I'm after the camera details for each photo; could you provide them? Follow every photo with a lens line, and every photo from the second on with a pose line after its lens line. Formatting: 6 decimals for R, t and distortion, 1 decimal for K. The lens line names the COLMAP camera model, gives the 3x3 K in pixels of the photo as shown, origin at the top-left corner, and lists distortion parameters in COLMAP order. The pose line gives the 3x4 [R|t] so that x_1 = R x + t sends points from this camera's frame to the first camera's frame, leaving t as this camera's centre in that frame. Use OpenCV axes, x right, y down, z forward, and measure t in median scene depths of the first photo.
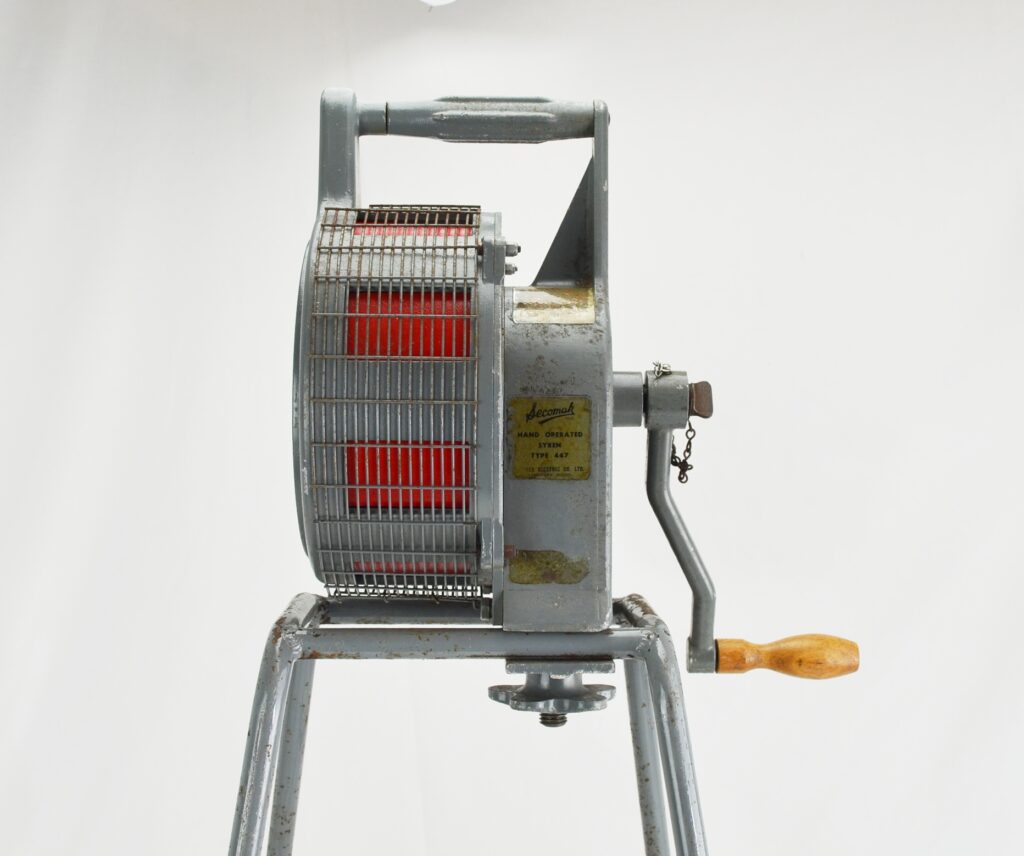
lens RADIAL K [[1736.7, 0, 511.2], [0, 1736.7, 429.1], [0, 0, 1]] dist [-0.253888, 0.000000]
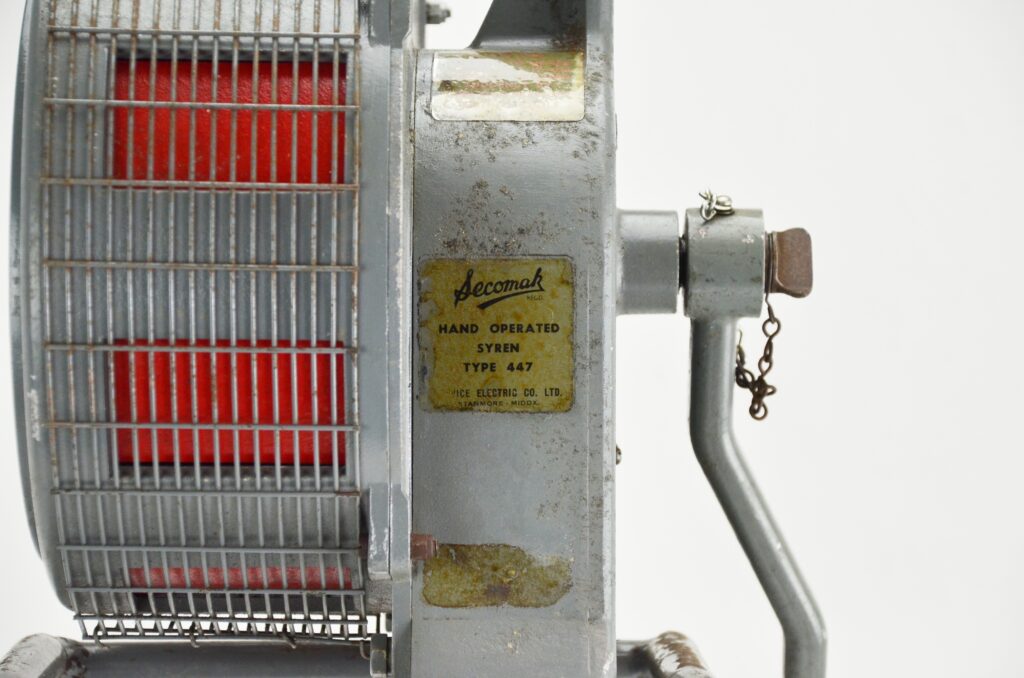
lens RADIAL K [[3786.4, 0, 552.9], [0, 3786.4, 372.0], [0, 0, 1]] dist [0.682518, 0.000000]
pose [[0.999995, -0.000826, -0.002999, 0.042668], [0.000860, 0.999932, 0.011596, 0.003046], [0.002990, -0.011599, 0.999928, -0.173014]]
